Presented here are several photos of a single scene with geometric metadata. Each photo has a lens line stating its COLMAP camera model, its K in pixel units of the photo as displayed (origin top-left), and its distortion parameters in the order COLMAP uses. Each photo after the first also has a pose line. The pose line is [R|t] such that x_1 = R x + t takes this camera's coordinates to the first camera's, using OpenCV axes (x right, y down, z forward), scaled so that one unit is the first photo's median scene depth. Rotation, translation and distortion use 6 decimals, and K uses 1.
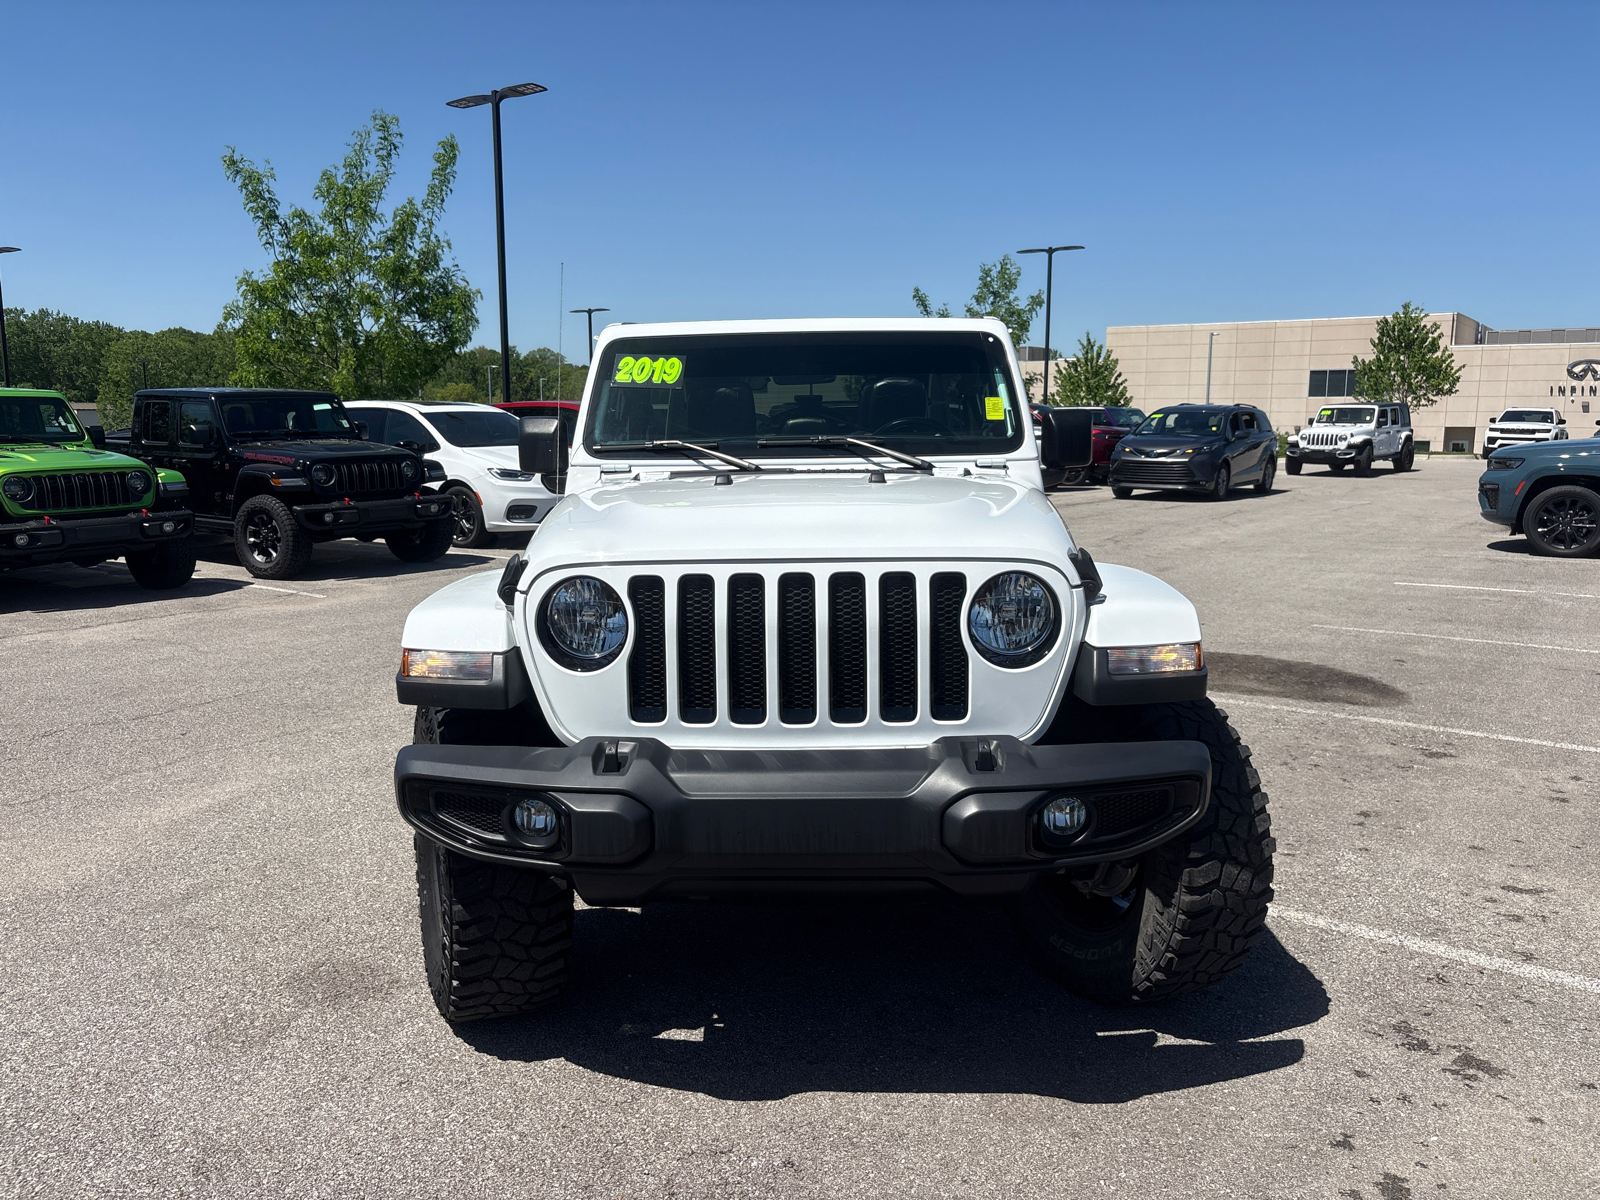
lens RADIAL K [[1217.8, 0, 778.0], [0, 1217.8, 597.6], [0, 0, 1]] dist [0.031964, -0.027482]
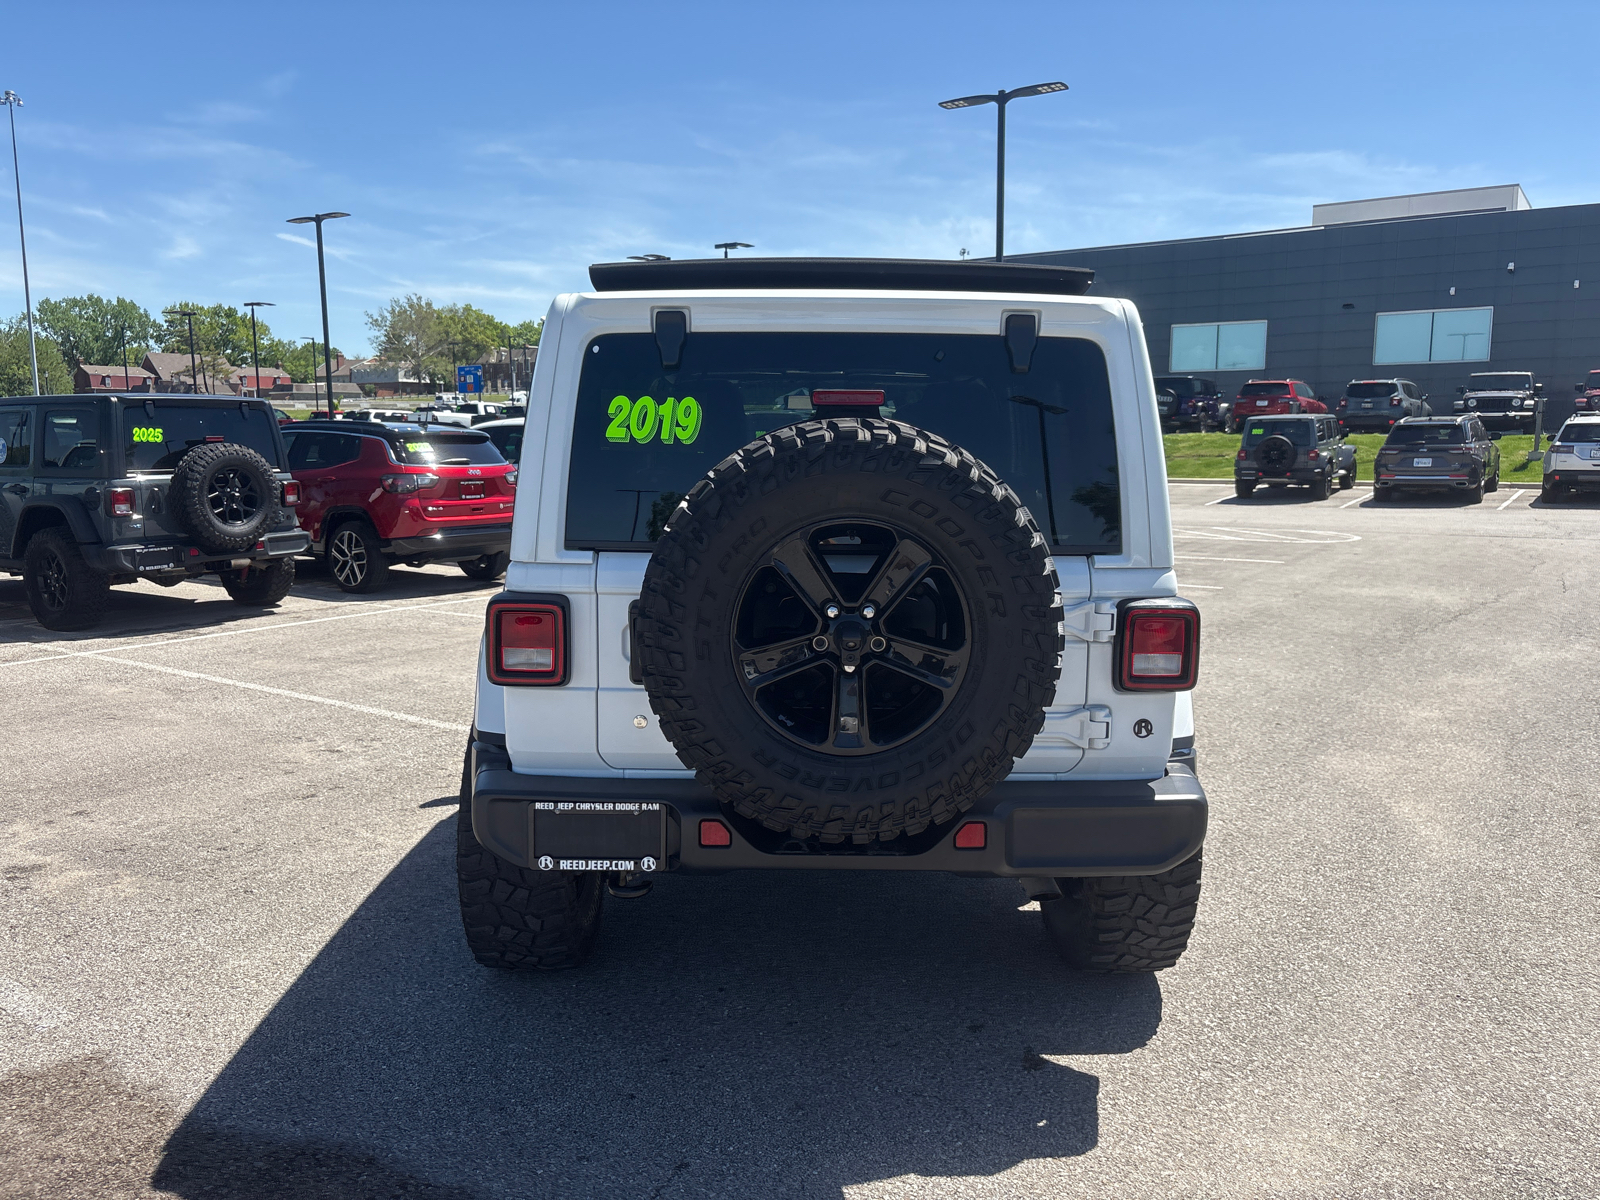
lens RADIAL K [[1217.8, 0, 783.1], [0, 1217.8, 600.9], [0, 0, 1]] dist [0.031964, -0.027482]
pose [[-0.999324, 0.010997, -0.035066, 0.101452], [0.000400, 0.957381, 0.288829, -0.374688], [0.036748, 0.288620, -0.956738, 2.417558]]
